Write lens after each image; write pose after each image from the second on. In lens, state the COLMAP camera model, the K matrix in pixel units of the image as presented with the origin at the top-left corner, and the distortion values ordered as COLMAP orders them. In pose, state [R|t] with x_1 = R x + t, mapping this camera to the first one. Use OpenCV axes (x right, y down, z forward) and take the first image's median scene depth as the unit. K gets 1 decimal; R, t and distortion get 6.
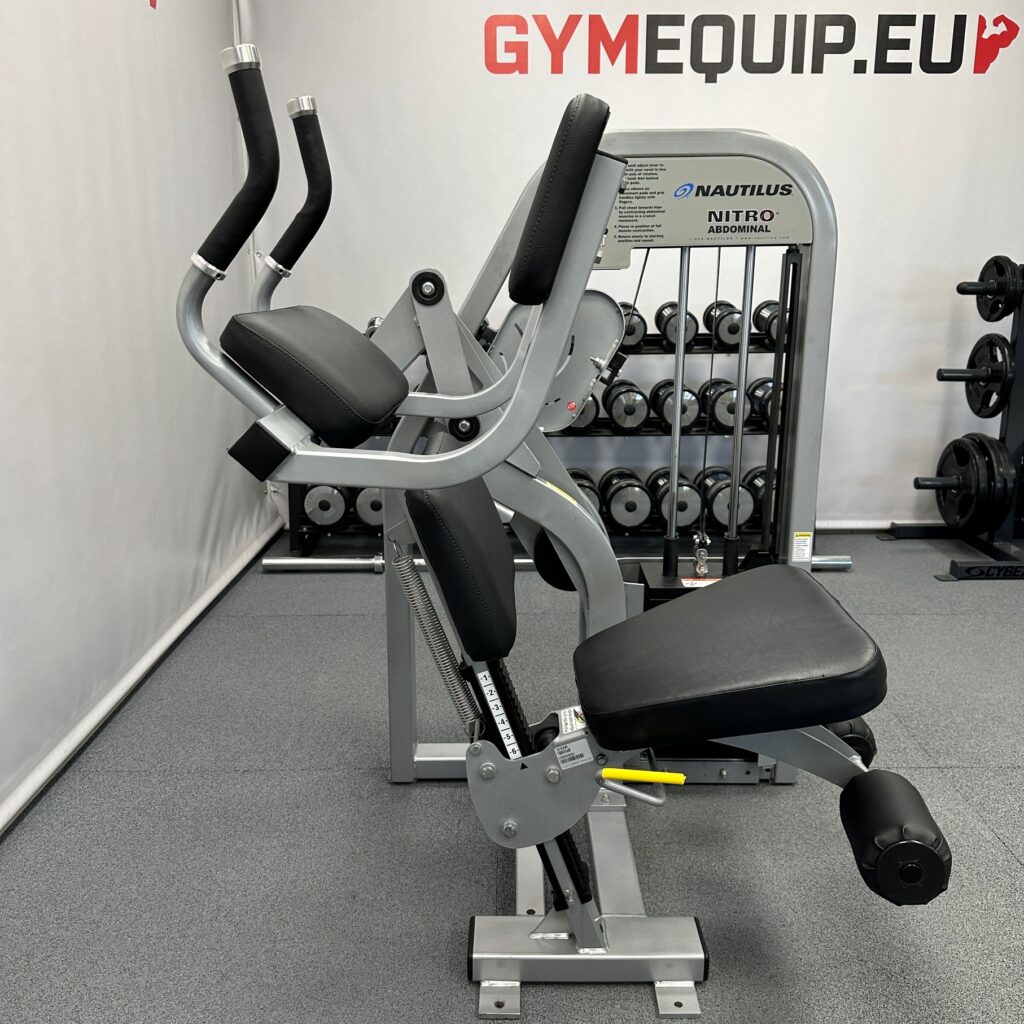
lens RADIAL K [[955.7, 0, 512.6], [0, 955.7, 506.7], [0, 0, 1]] dist [0.108012, -0.164419]
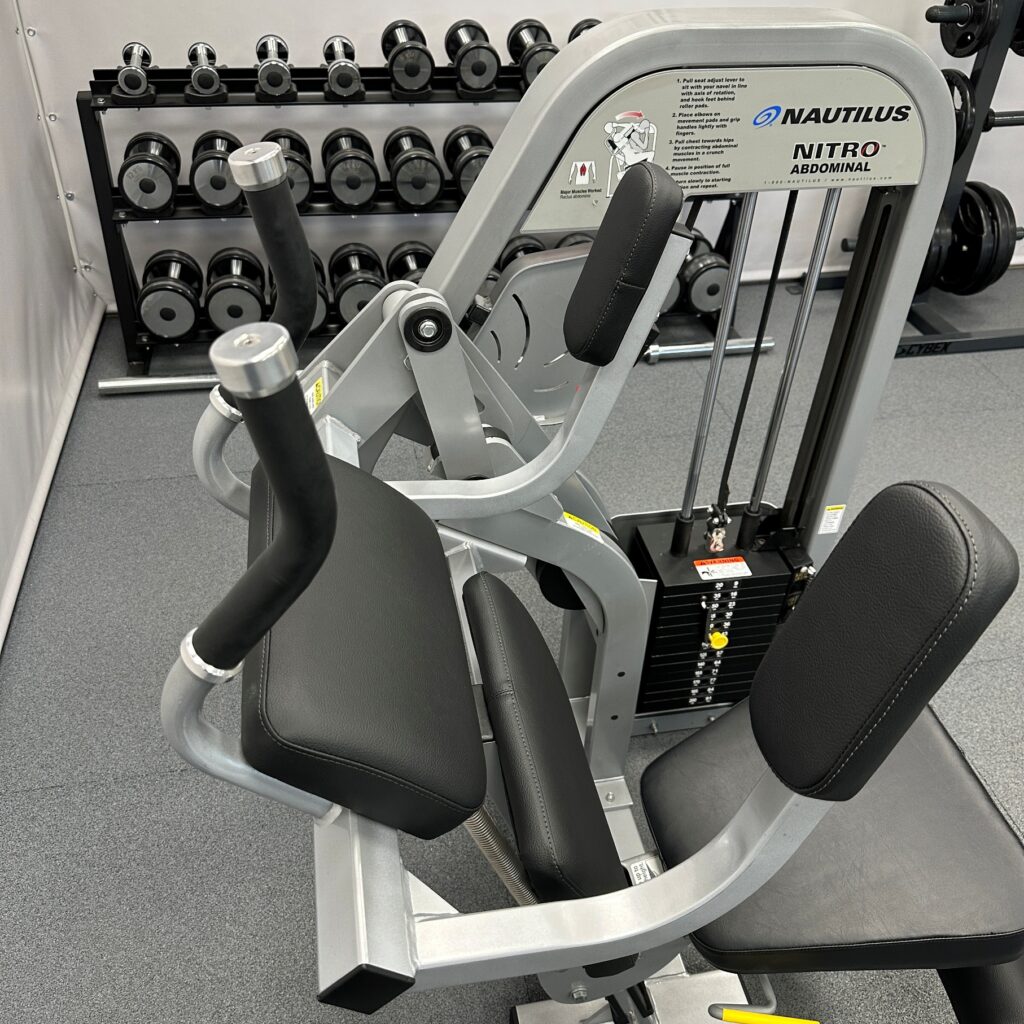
lens RADIAL K [[974.3, 0, 508.1], [0, 974.3, 512.8], [0, 0, 1]] dist [0.067719, -0.117182]
pose [[0.980733, -0.087213, 0.174804, -0.074687], [0.008662, 0.913348, 0.407088, -0.175853], [-0.195160, -0.397731, 0.896506, 0.146145]]
